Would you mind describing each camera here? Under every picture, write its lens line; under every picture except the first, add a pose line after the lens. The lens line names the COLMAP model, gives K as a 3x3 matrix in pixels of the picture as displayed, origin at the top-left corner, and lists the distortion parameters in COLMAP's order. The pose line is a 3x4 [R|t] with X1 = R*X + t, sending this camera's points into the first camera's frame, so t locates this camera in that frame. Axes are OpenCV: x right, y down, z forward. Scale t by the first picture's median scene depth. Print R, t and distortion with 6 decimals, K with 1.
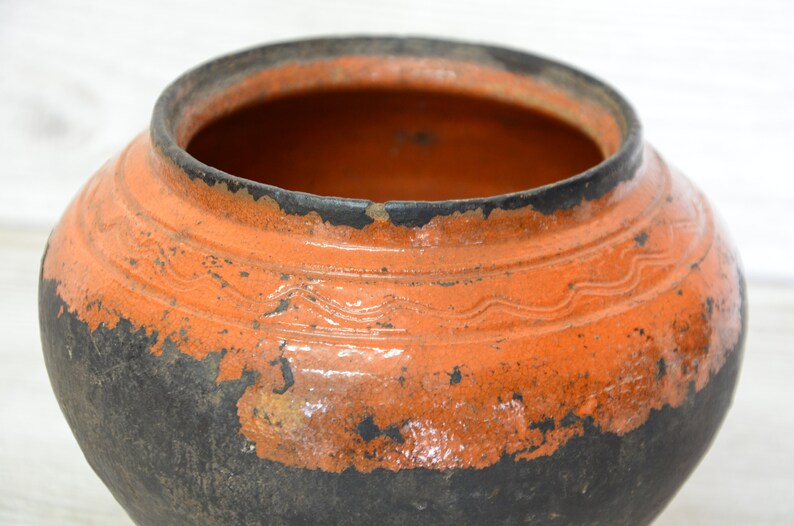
lens RADIAL K [[3035.2, 0, 397.0], [0, 3035.2, 263.0], [0, 0, 1]] dist [0.158984, 3.172621]
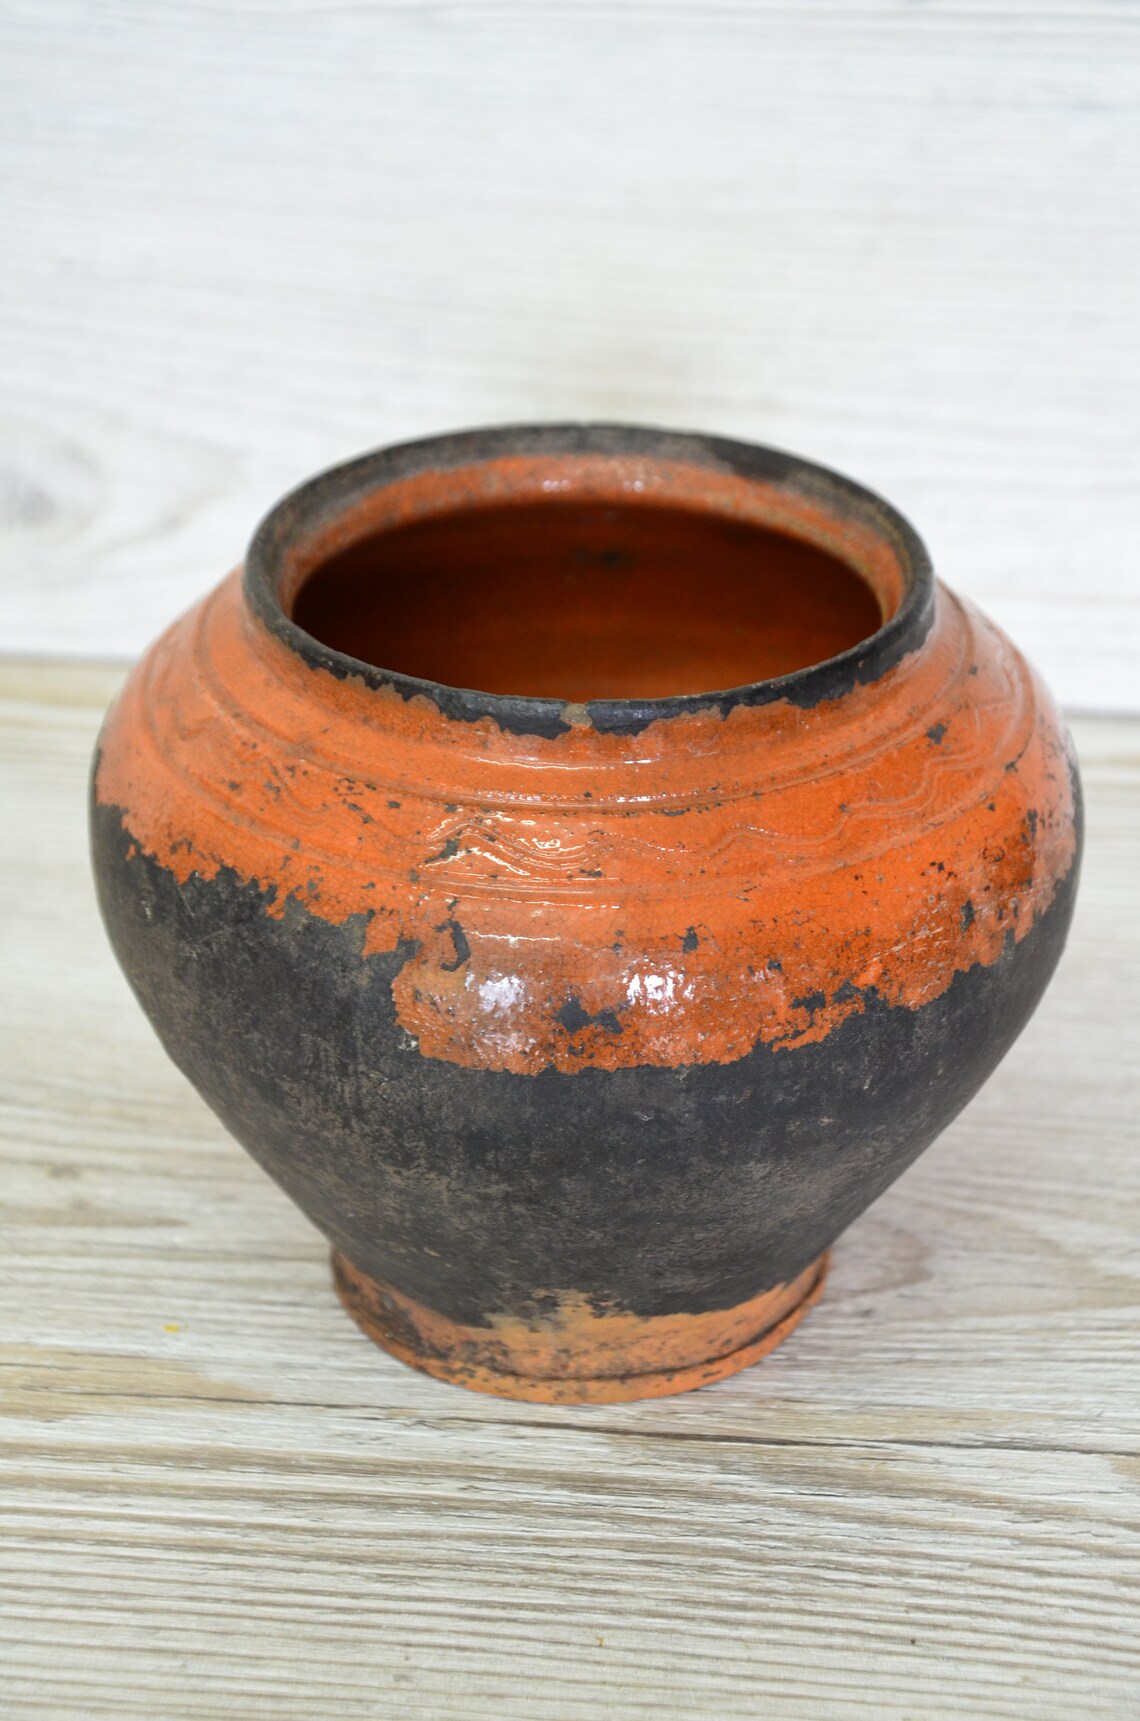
lens RADIAL K [[6578.7, 0, 570.0], [0, 6578.7, 860.5], [0, 0, 1]] dist [0.158984, 3.172621]
pose [[0.998927, -0.027601, 0.037186, -0.066686], [0.024213, 0.995765, 0.088690, -0.120752], [-0.039476, -0.087695, 0.995365, -0.565298]]
